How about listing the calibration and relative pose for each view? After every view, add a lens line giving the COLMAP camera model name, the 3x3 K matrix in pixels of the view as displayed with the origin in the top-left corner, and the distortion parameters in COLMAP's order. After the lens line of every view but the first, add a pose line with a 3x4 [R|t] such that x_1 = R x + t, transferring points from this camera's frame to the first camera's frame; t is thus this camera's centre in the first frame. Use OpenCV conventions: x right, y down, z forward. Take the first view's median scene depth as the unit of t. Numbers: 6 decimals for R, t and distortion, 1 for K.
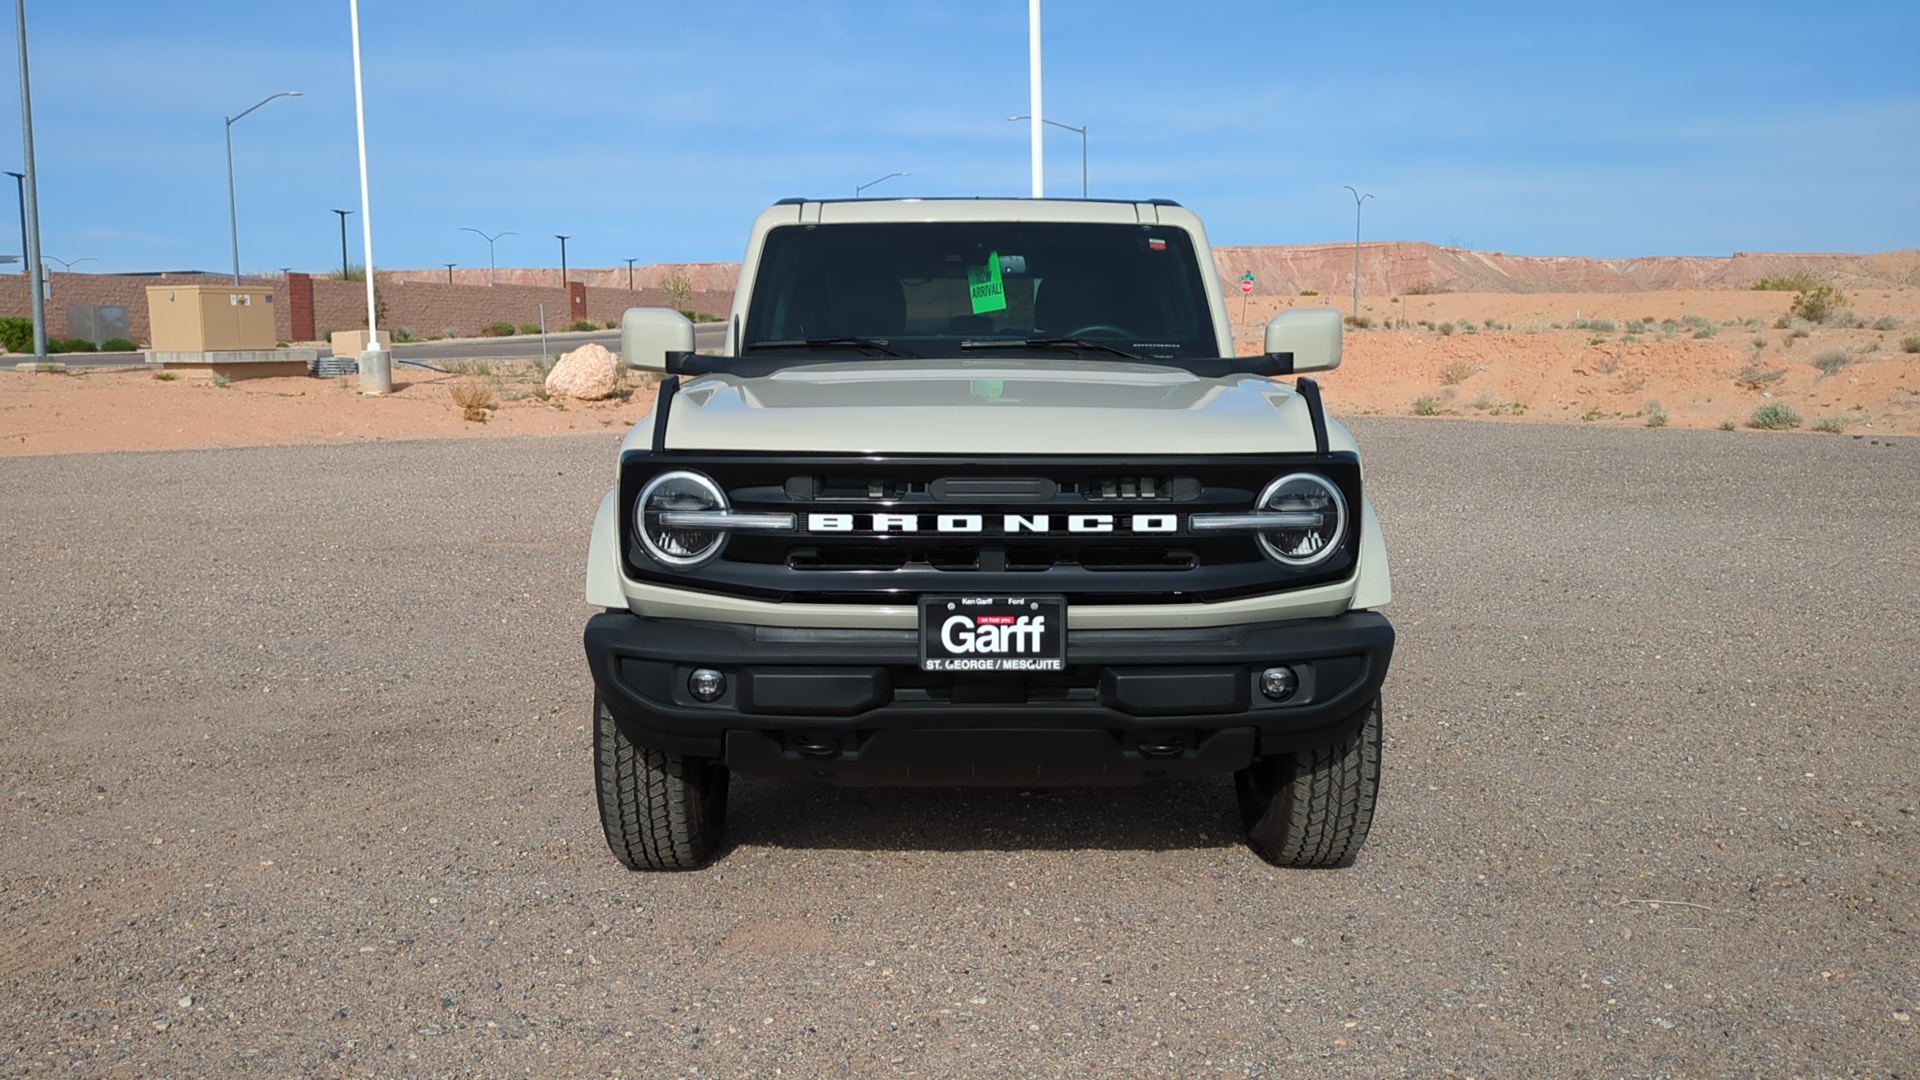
lens RADIAL K [[1655.8, 0, 972.0], [0, 1655.8, 533.5], [0, 0, 1]] dist [0.065230, -0.062297]
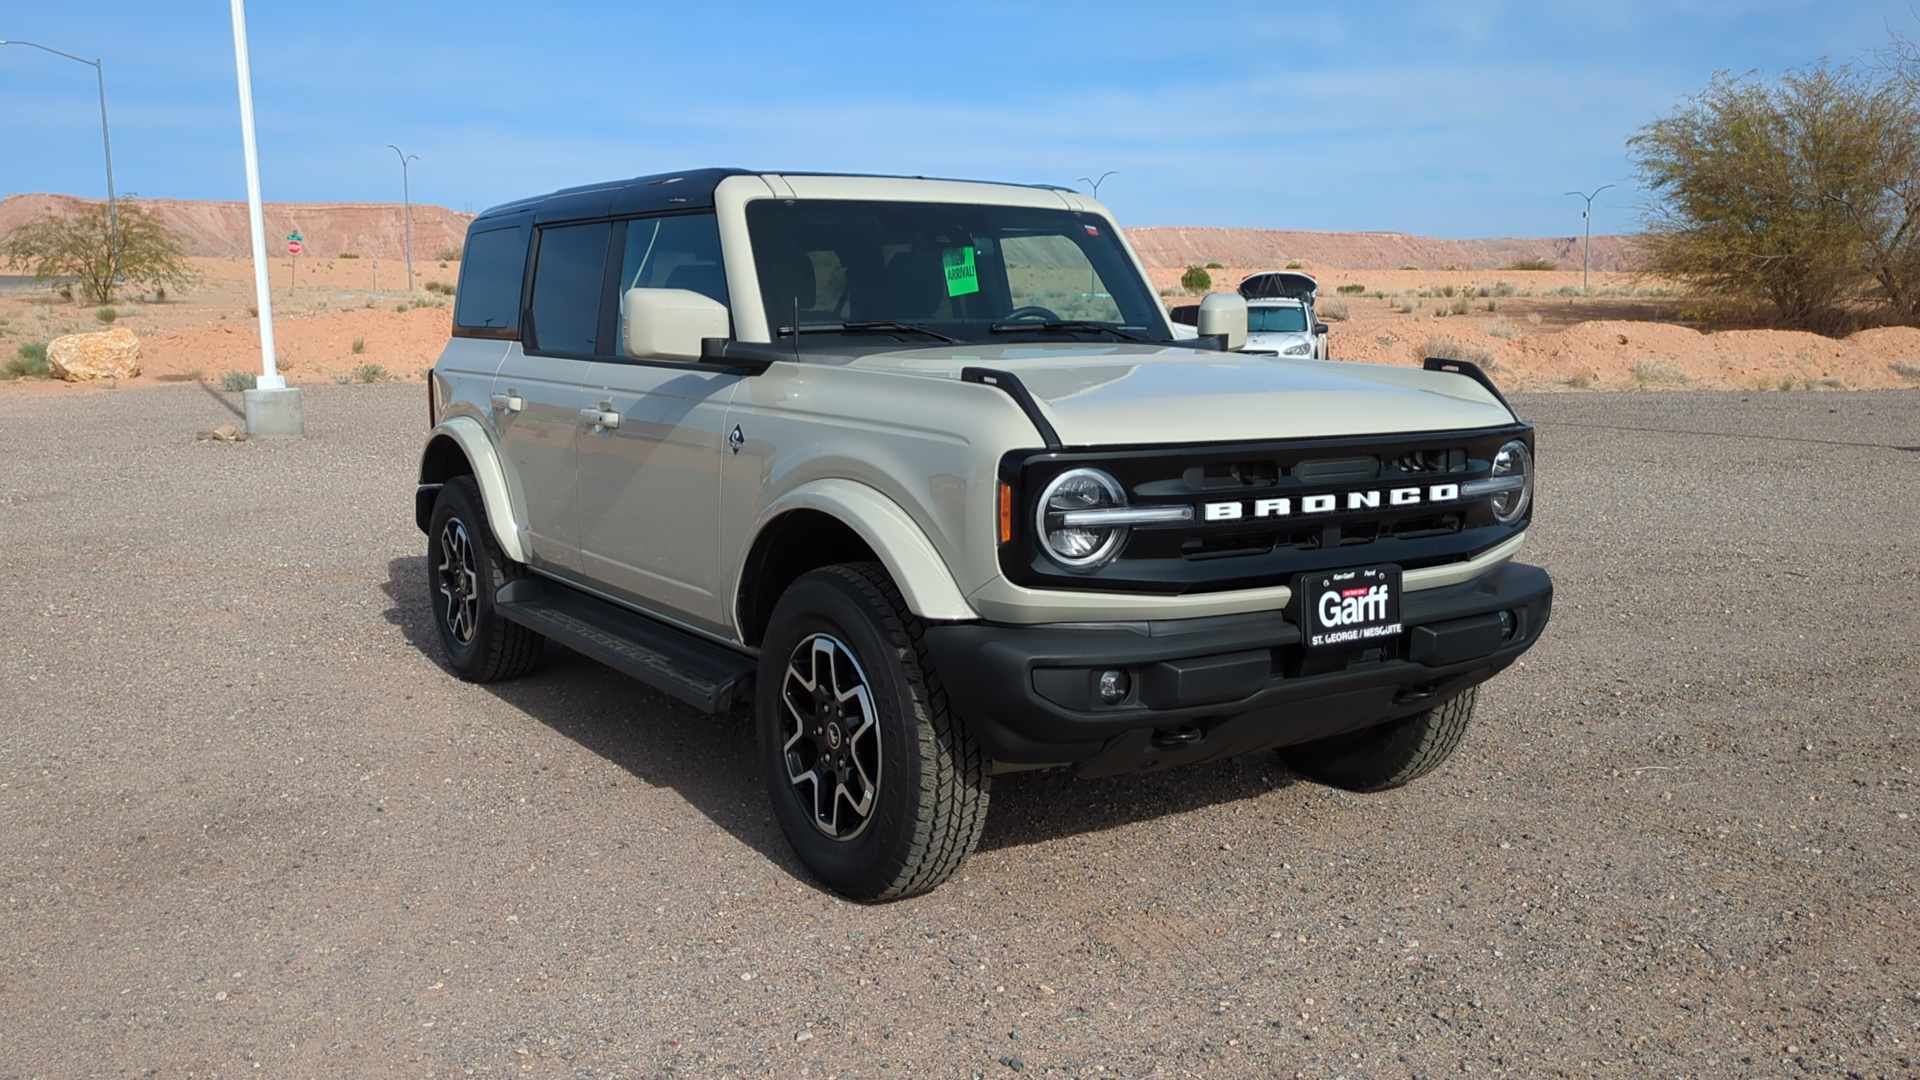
lens RADIAL K [[1655.8, 0, 968.1], [0, 1655.8, 537.2], [0, 0, 1]] dist [0.065230, -0.062297]
pose [[0.842704, -0.074213, 0.533237, -0.740741], [0.062239, 0.997242, 0.040431, -0.040479], [-0.534767, -0.000883, 0.844999, 0.225059]]
